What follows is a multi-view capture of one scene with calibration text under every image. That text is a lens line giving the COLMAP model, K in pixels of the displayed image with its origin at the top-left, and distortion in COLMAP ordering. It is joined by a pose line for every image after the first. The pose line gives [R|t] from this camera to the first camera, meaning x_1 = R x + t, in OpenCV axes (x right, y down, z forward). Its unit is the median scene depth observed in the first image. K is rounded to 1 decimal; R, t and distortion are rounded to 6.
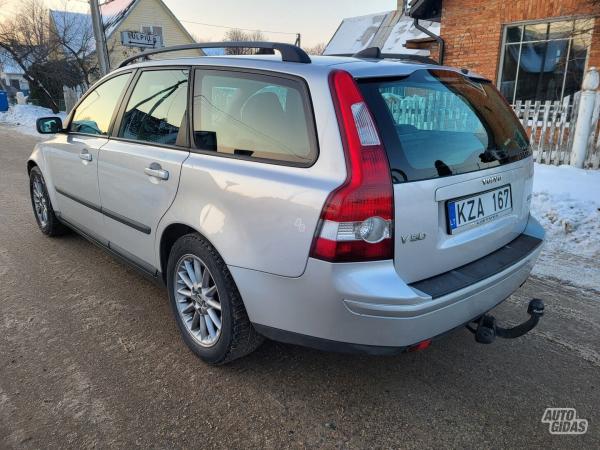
lens RADIAL K [[486.0, 0, 302.9], [0, 486.0, 223.8], [0, 0, 1]] dist [0.059744, -0.060664]
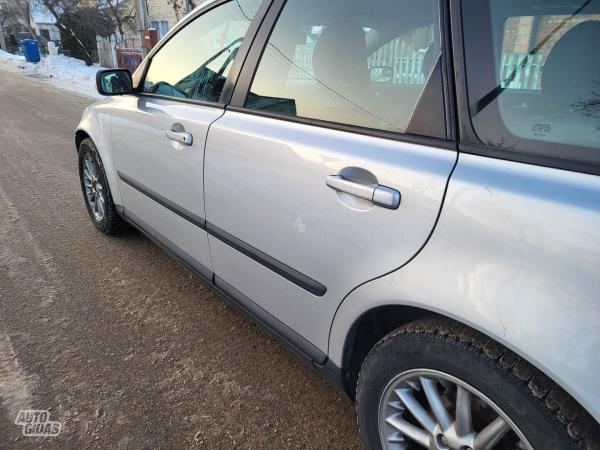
lens RADIAL K [[486.0, 0, 297.3], [0, 486.0, 225.0], [0, 0, 1]] dist [0.059744, -0.060664]
pose [[0.997785, 0.035568, -0.056212, -0.205189], [-0.030678, 0.995858, 0.085592, -0.066762], [0.059023, -0.083678, 0.994743, 0.312131]]
